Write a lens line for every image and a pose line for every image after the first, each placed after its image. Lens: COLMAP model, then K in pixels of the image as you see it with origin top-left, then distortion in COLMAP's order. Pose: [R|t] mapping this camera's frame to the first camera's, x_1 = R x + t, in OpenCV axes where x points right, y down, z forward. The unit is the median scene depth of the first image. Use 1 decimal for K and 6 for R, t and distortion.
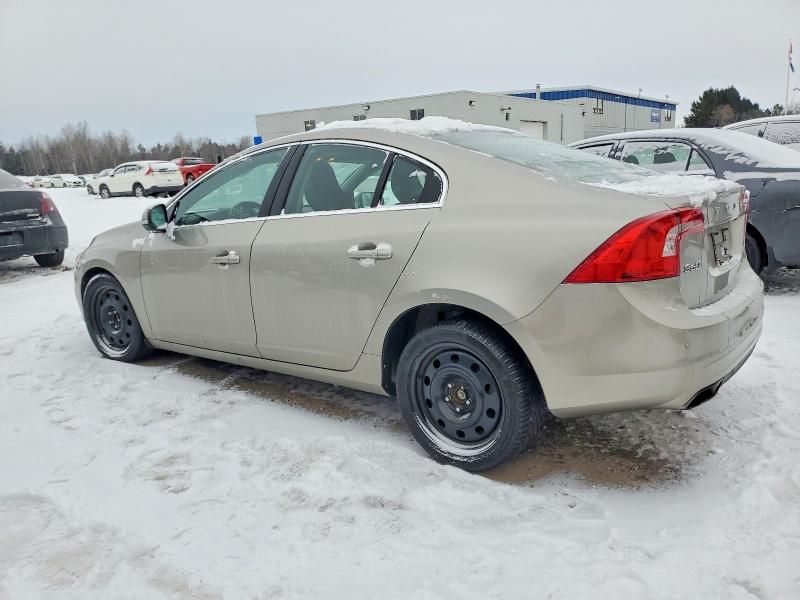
lens RADIAL K [[627.2, 0, 396.4], [0, 627.2, 301.0], [0, 0, 1]] dist [0.041083, -0.002043]
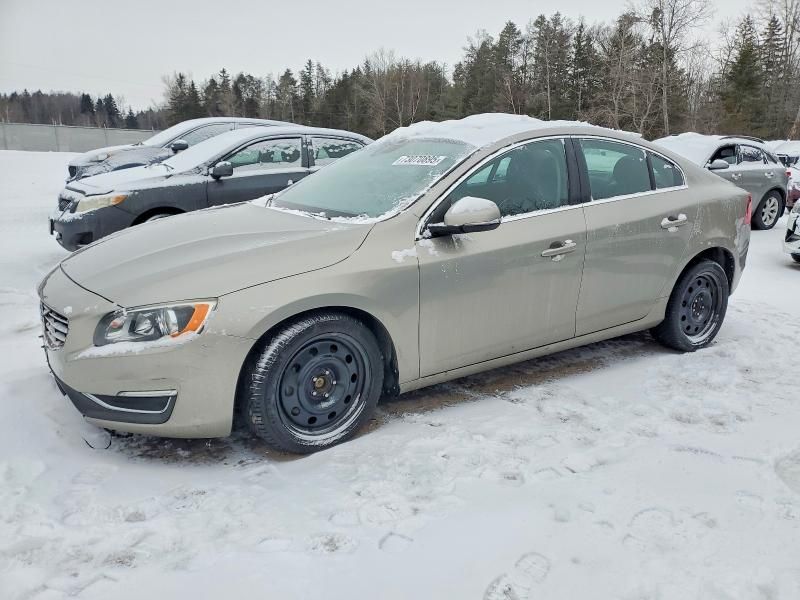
lens RADIAL K [[627.2, 0, 395.3], [0, 627.2, 300.3], [0, 0, 1]] dist [0.041083, -0.002043]
pose [[0.323340, -0.185945, 0.927834, -1.024432], [0.169412, 0.976037, 0.136567, -0.132922], [-0.930995, 0.113028, 0.347093, 0.714666]]
